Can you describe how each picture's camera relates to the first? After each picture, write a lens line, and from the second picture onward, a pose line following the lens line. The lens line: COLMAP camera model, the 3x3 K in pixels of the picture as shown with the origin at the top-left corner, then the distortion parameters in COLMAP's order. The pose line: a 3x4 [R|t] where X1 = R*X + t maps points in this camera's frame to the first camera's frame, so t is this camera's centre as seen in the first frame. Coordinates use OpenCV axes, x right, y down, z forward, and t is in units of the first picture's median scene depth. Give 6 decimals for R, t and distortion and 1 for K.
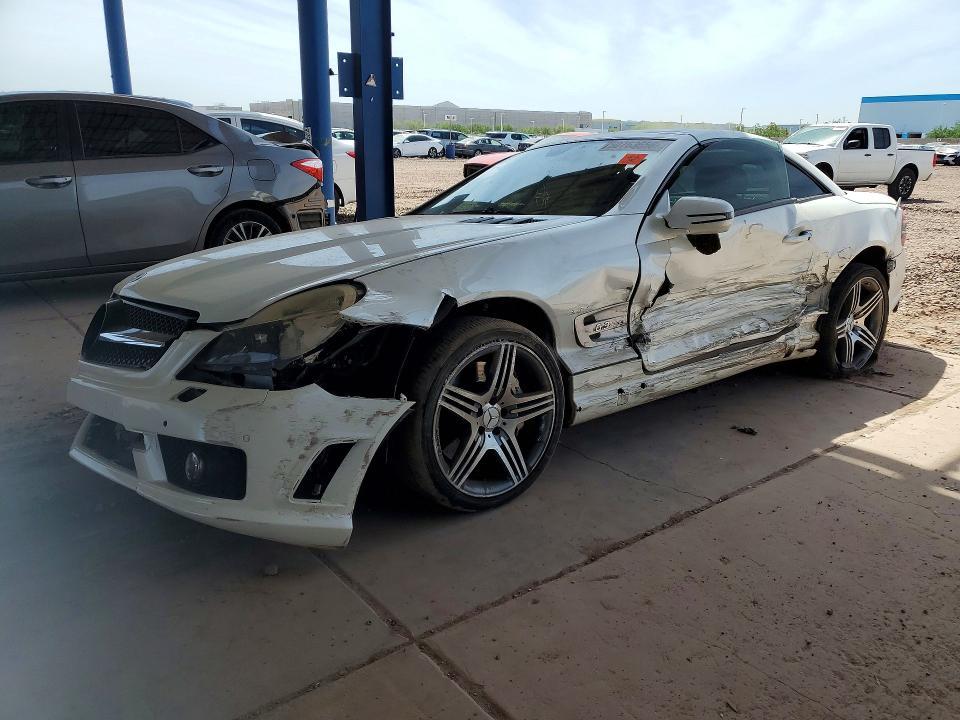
lens RADIAL K [[781.4, 0, 484.6], [0, 781.4, 362.8], [0, 0, 1]] dist [-0.007551, 0.025864]
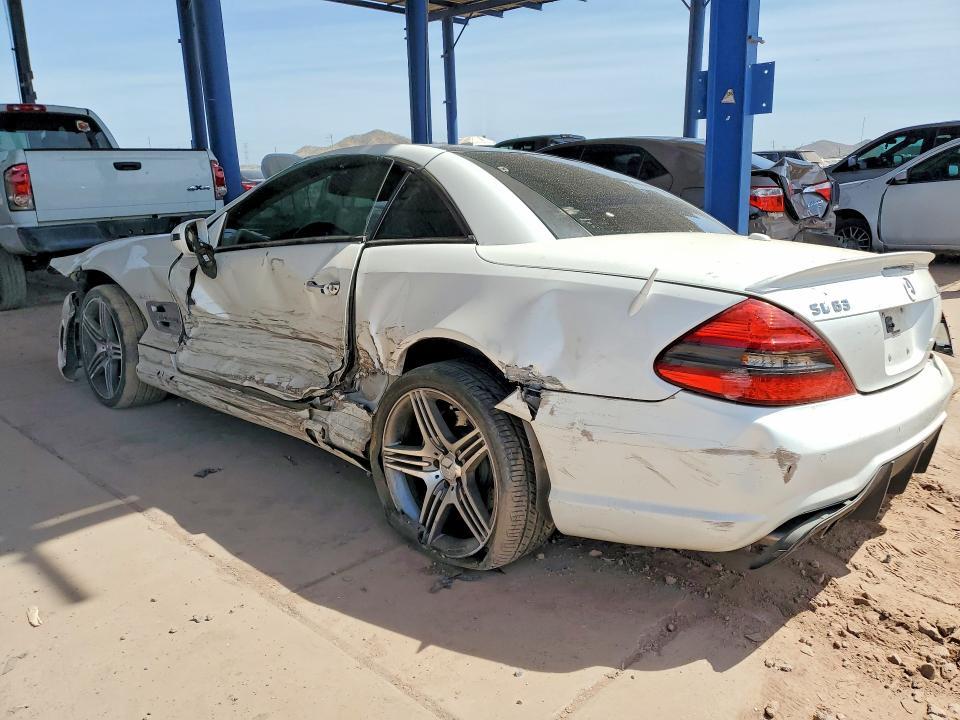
lens RADIAL K [[781.4, 0, 482.0], [0, 781.4, 354.4], [0, 0, 1]] dist [-0.007551, 0.025864]
pose [[0.102981, 0.200554, -0.974255, 1.195087], [-0.248093, 0.953686, 0.170096, -0.274453], [0.963247, 0.224189, 0.147968, 1.102043]]
